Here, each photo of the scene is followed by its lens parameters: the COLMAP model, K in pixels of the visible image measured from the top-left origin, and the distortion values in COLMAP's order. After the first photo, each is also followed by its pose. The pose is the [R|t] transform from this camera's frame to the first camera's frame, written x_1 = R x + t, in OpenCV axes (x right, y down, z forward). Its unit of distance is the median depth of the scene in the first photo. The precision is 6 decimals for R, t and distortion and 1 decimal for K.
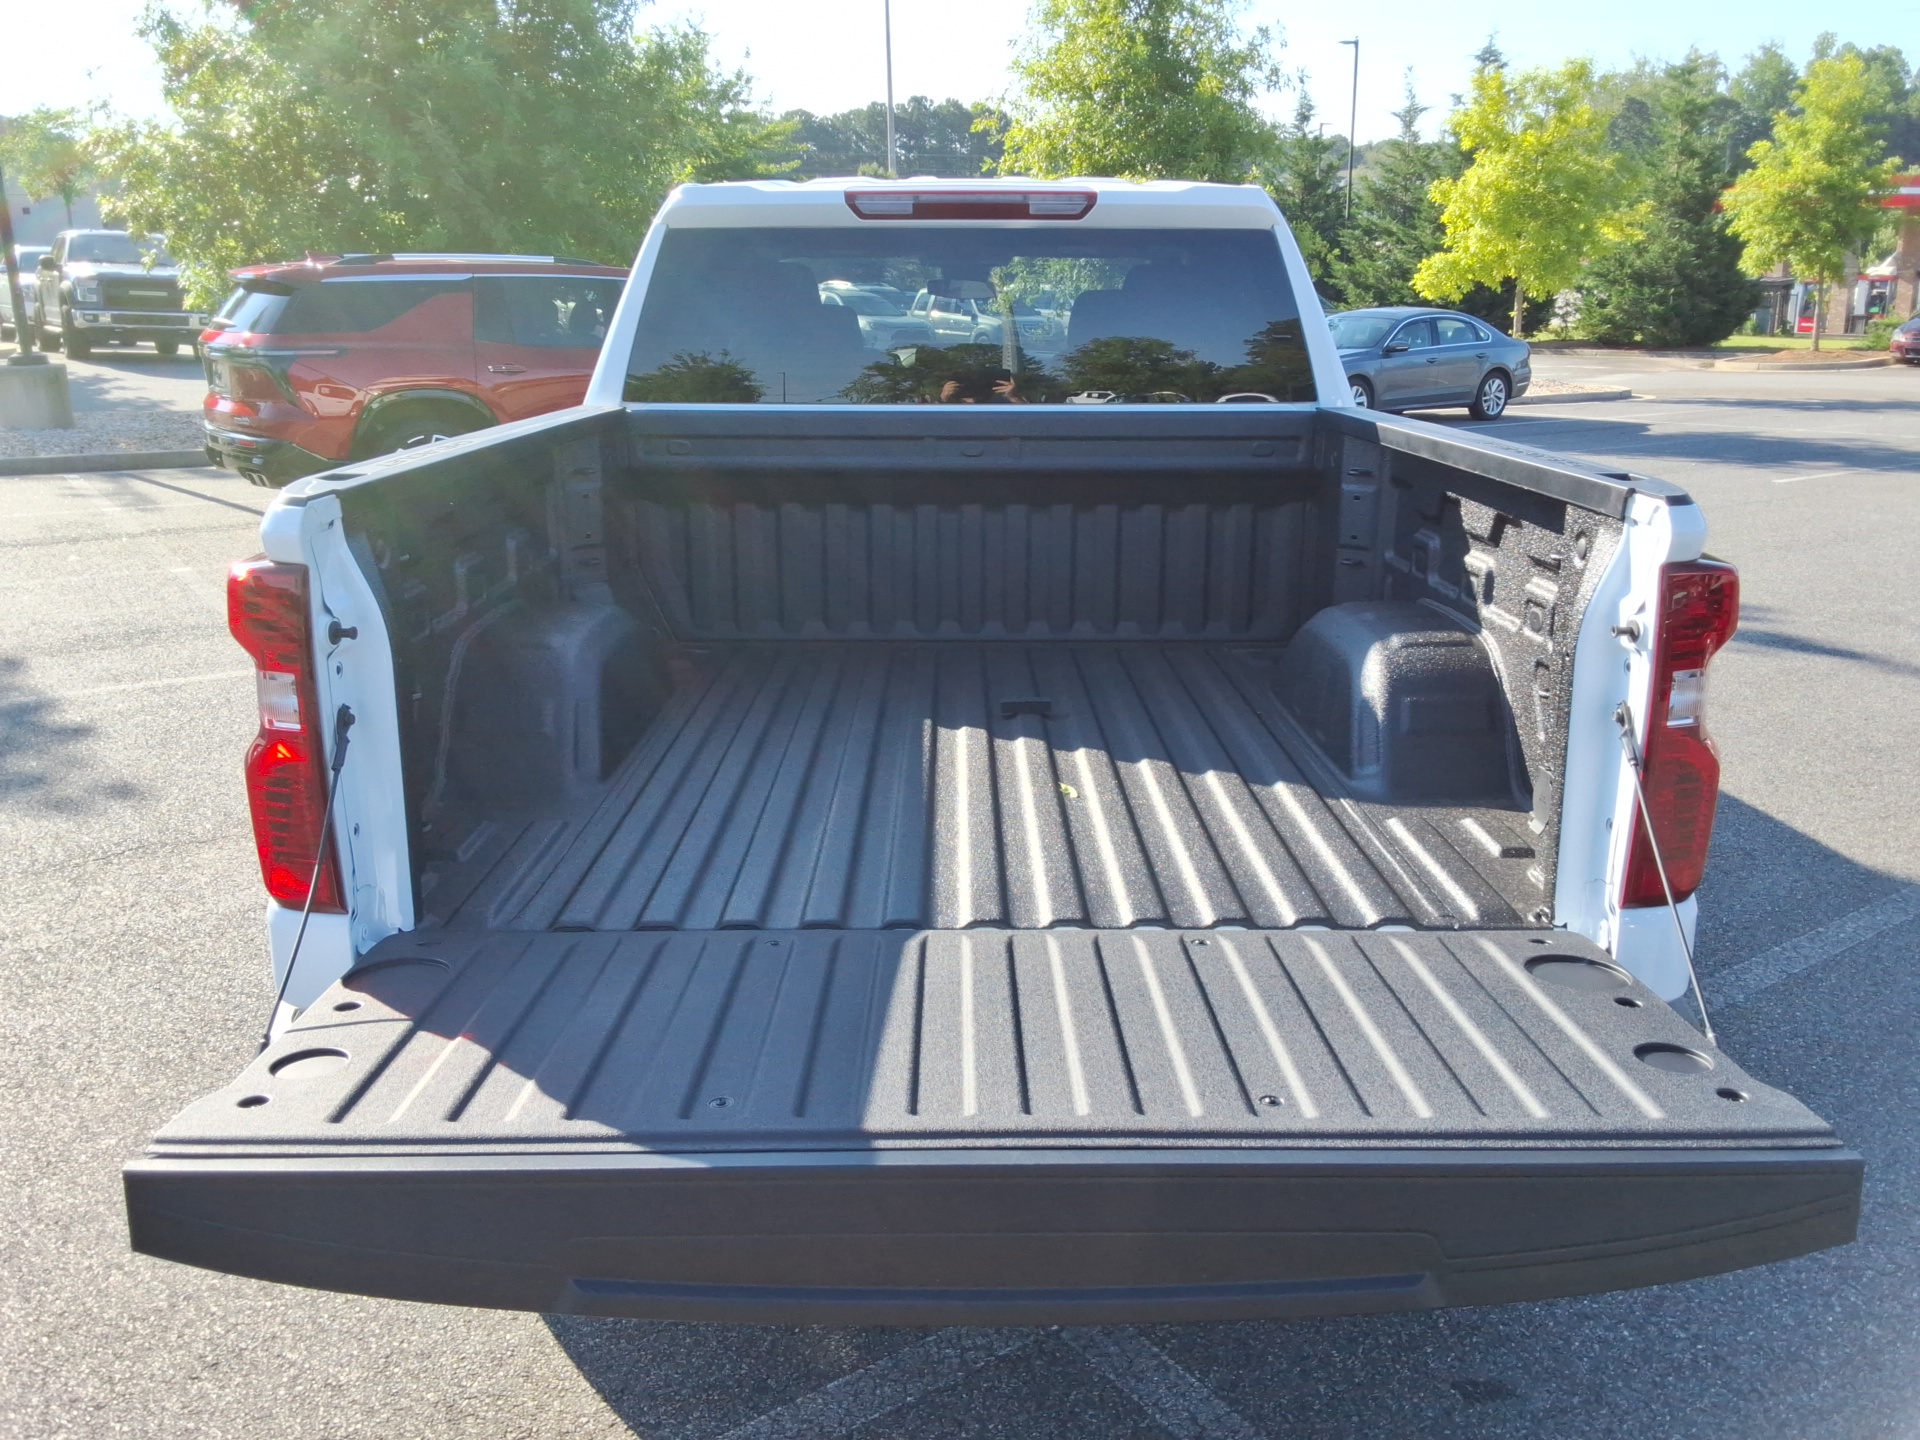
lens RADIAL K [[1547.5, 0, 970.9], [0, 1547.5, 699.2], [0, 0, 1]] dist [0.107076, -0.170691]
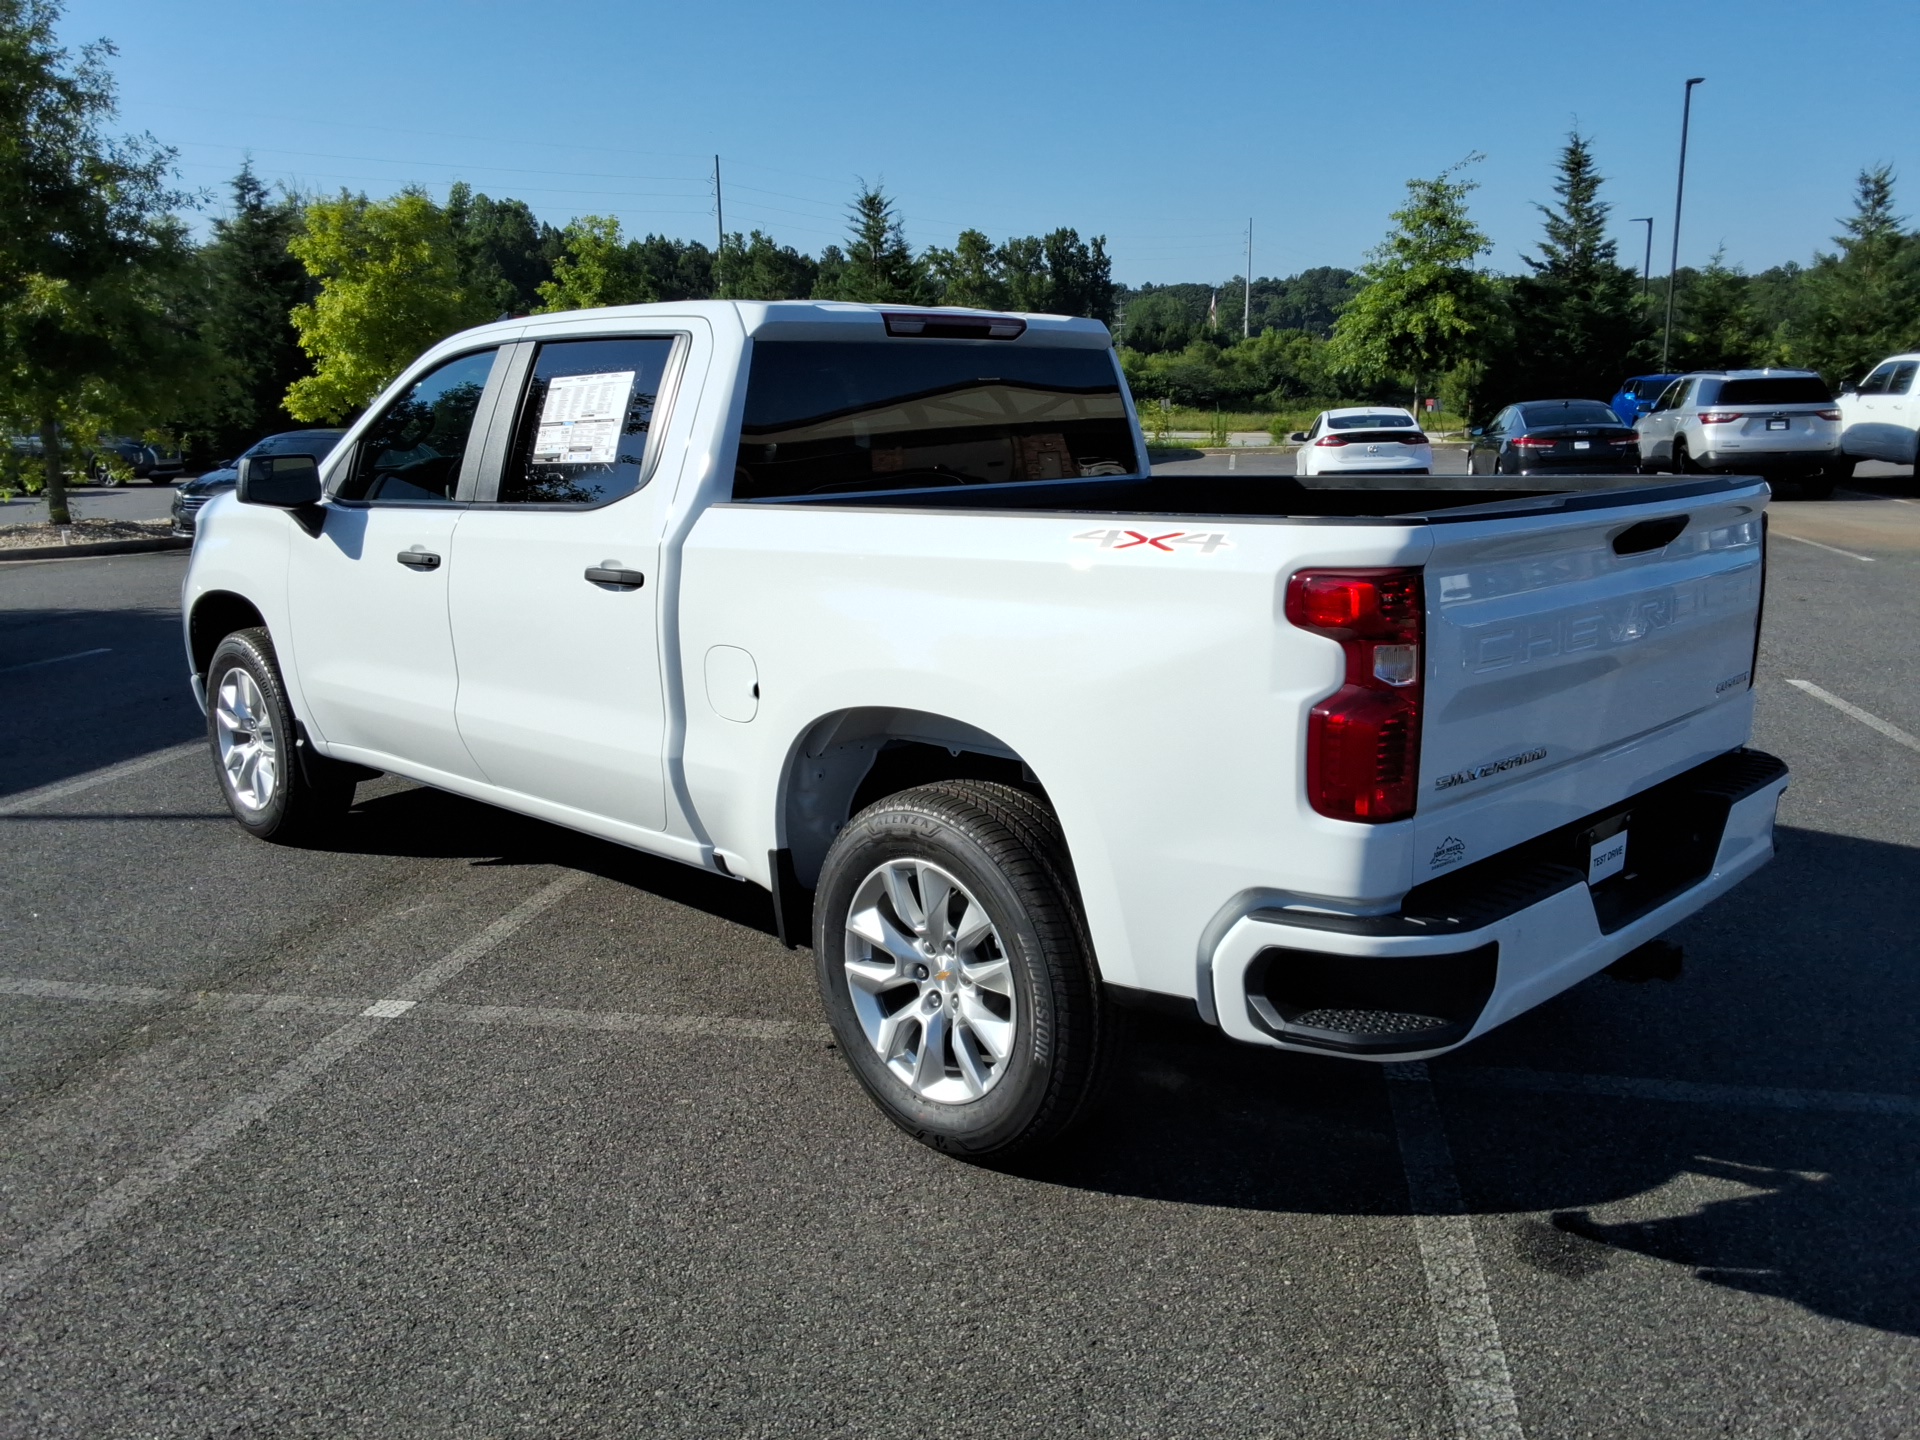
lens RADIAL K [[1547.5, 0, 963.7], [0, 1547.5, 712.1], [0, 0, 1]] dist [0.107076, -0.170691]
pose [[0.712817, -0.143154, 0.686585, -0.159766], [0.189810, 0.981791, 0.007643, -0.004521], [-0.675177, 0.124873, 0.727009, 0.025088]]
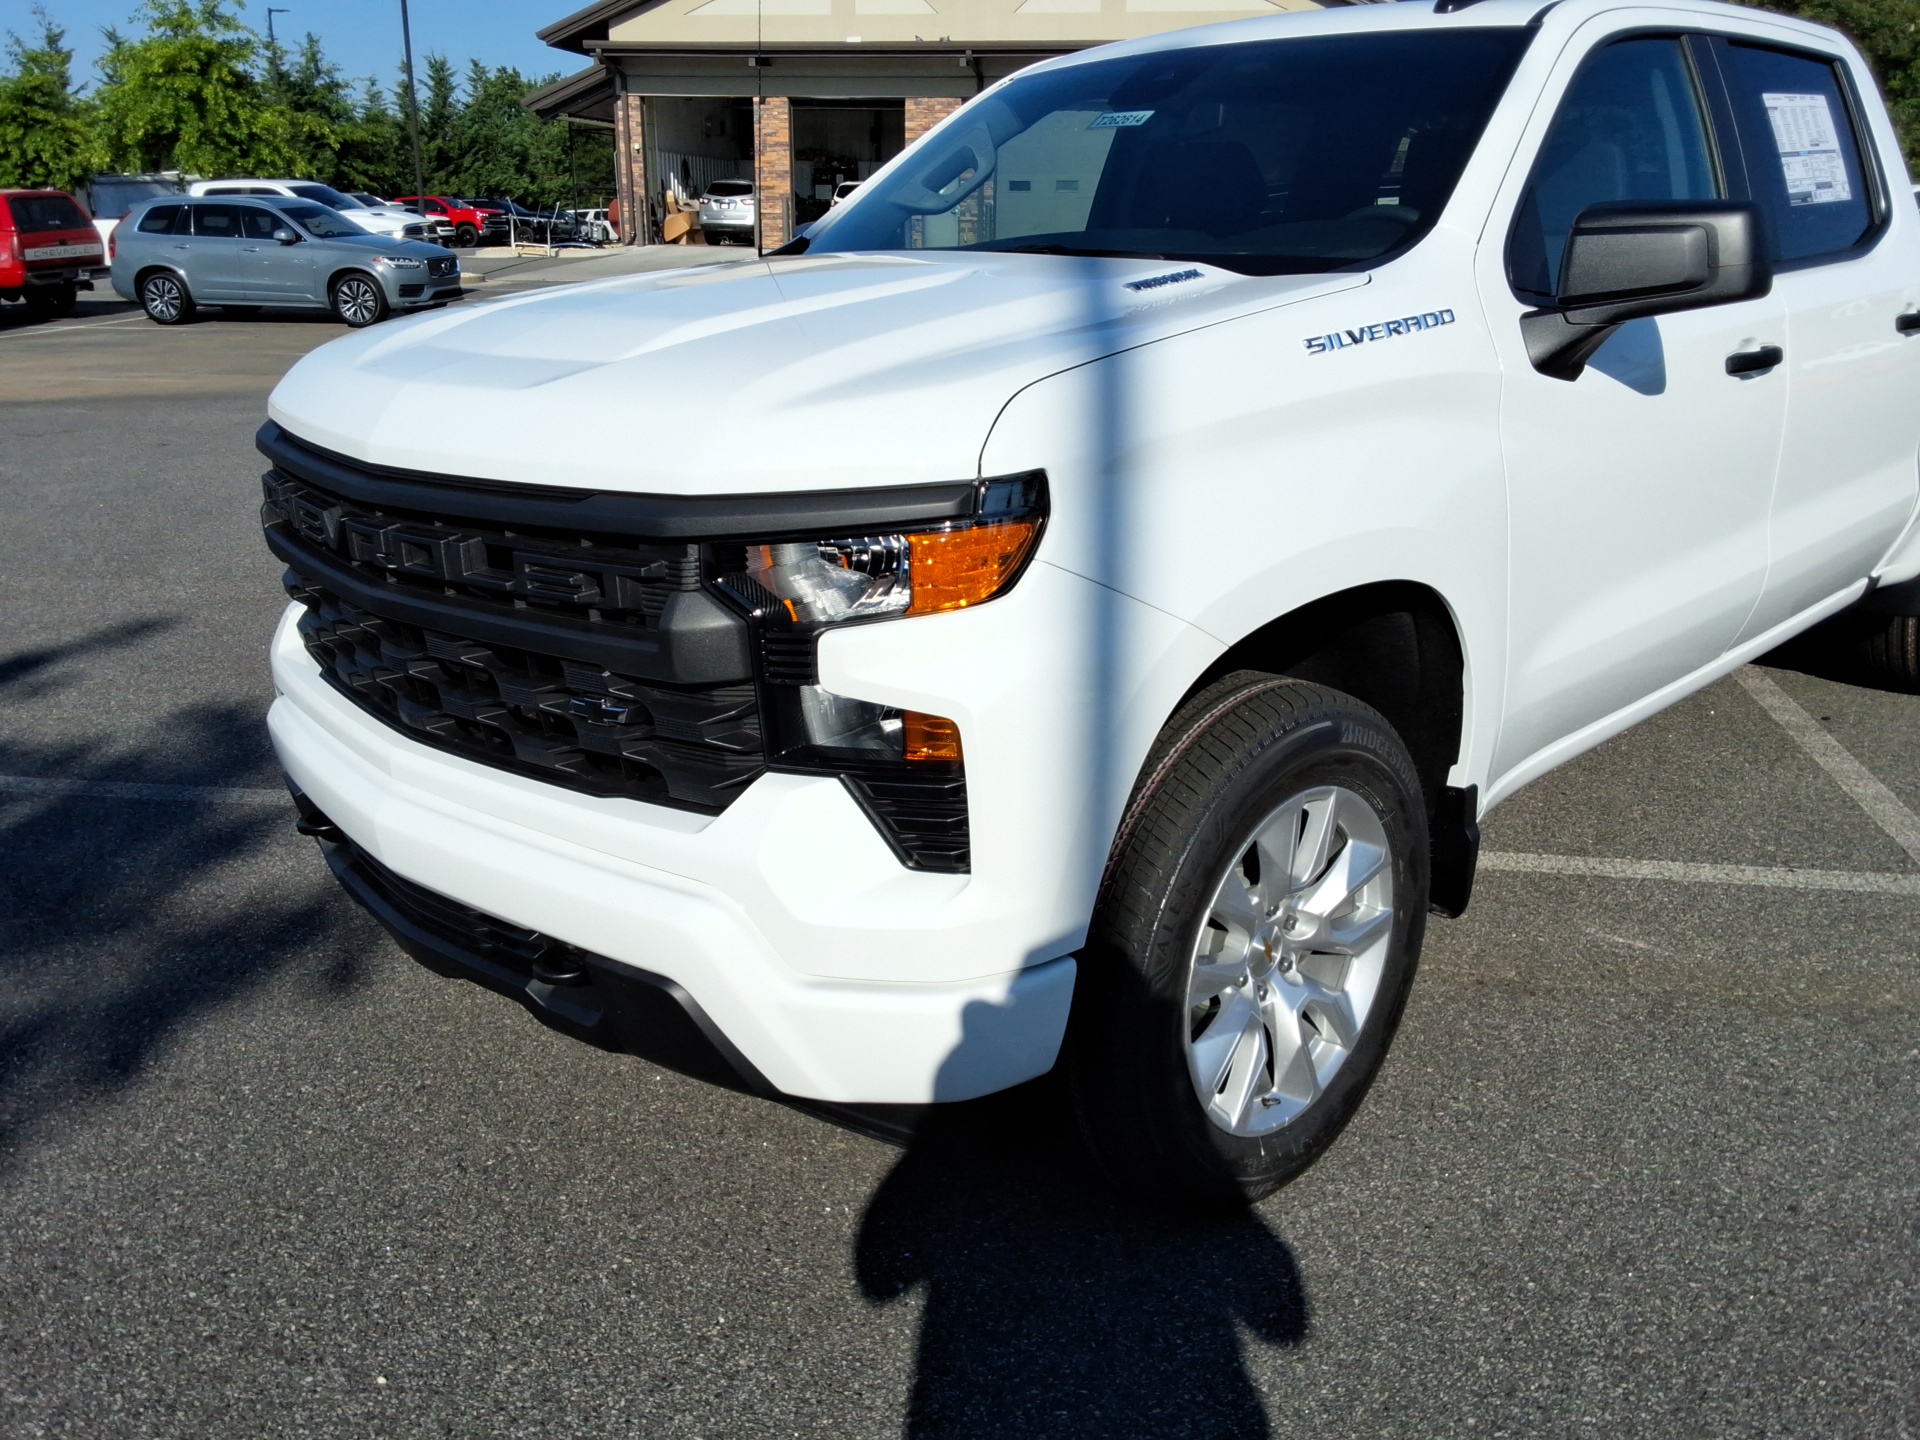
lens RADIAL K [[1547.5, 0, 947.9], [0, 1547.5, 713.7], [0, 0, 1]] dist [0.107076, -0.170691]
pose [[-0.695890, -0.202342, 0.689054, -0.111321], [0.198539, 0.867885, 0.455365, -0.097430], [-0.690159, 0.453688, -0.563780, 0.408964]]
